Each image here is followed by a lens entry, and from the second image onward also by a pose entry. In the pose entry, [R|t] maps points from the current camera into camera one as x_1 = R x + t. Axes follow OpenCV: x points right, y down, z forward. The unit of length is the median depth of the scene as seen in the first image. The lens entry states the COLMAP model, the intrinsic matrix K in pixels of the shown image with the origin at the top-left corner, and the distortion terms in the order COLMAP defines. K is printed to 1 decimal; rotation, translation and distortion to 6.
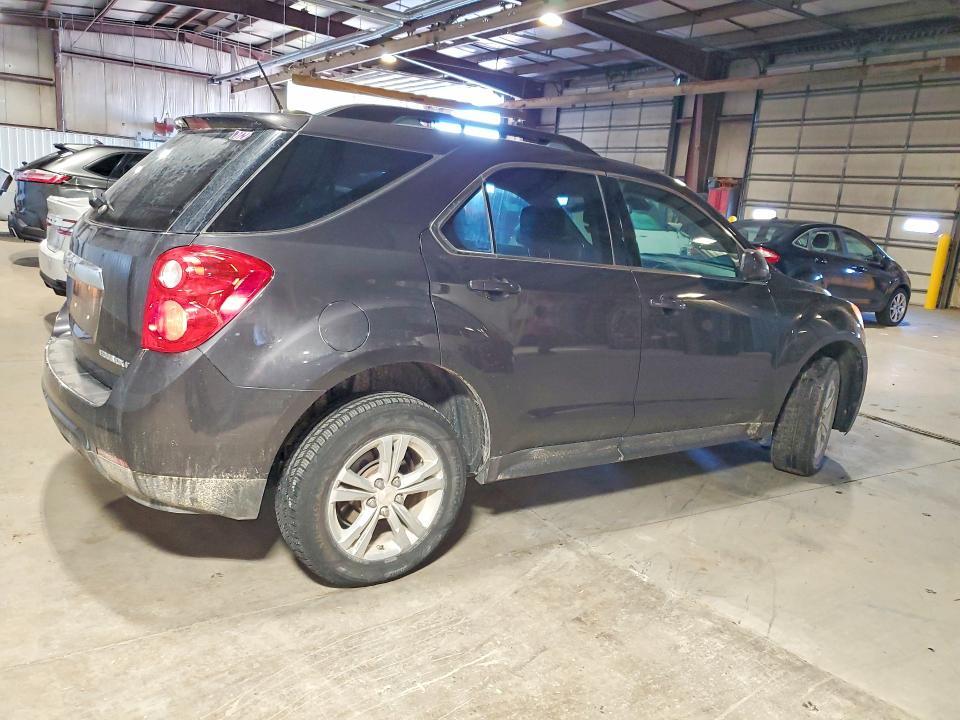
lens RADIAL K [[756.5, 0, 474.9], [0, 756.5, 359.3], [0, 0, 1]] dist [0.009008, -0.000370]
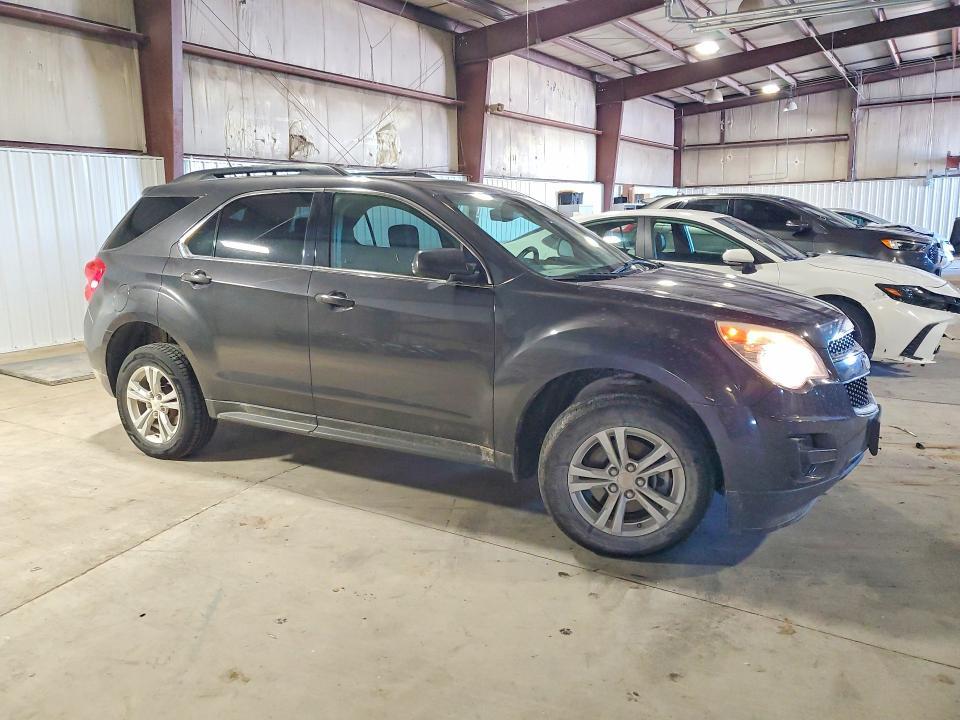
lens RADIAL K [[766.9, 0, 479.7], [0, 766.9, 337.2], [0, 0, 1]] dist [0.025697, 0.009061]
pose [[0.413993, 0.049520, -0.908932, 1.149146], [-0.137298, 0.990493, -0.008572, -0.033655], [0.899866, 0.128344, 0.416856, 0.611078]]
